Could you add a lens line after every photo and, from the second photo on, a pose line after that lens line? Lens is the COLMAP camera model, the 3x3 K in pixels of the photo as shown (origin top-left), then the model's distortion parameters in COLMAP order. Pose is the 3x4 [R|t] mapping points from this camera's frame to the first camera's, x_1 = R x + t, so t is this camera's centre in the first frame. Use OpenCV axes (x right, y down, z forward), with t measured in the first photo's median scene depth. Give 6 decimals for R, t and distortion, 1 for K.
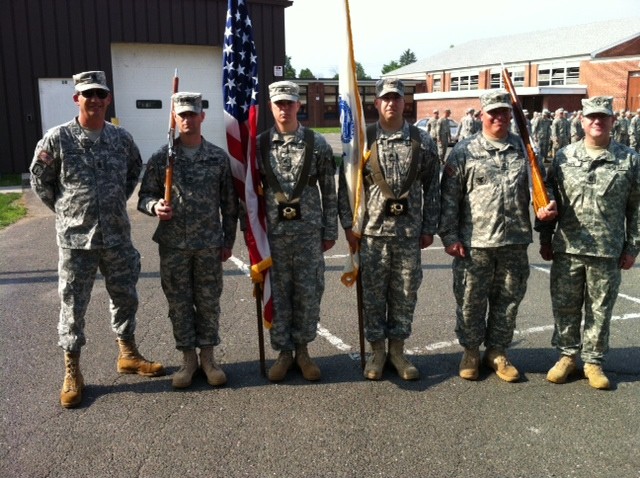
lens RADIAL K [[622.6, 0, 320.0], [0, 622.6, 239.0], [0, 0, 1]] dist [0.118297, -0.369783]
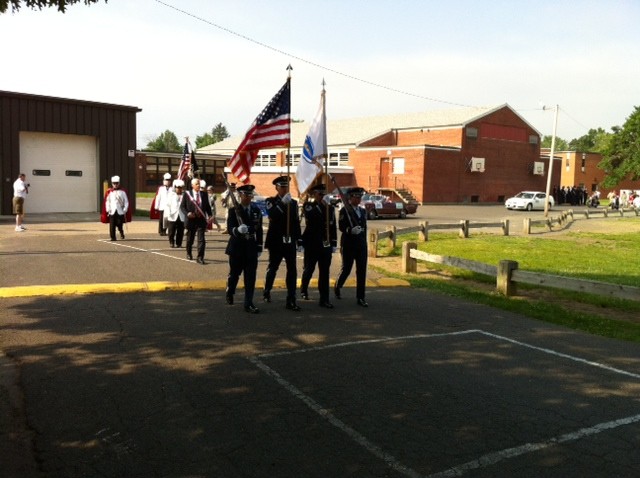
lens RADIAL K [[622.6, 0, 320.0], [0, 622.6, 239.0], [0, 0, 1]] dist [0.118297, -0.369783]
pose [[0.956754, 0.005507, 0.290847, -0.028034], [0.025664, 0.994324, -0.103251, 0.040759], [-0.289765, 0.106250, 0.951182, -0.212192]]
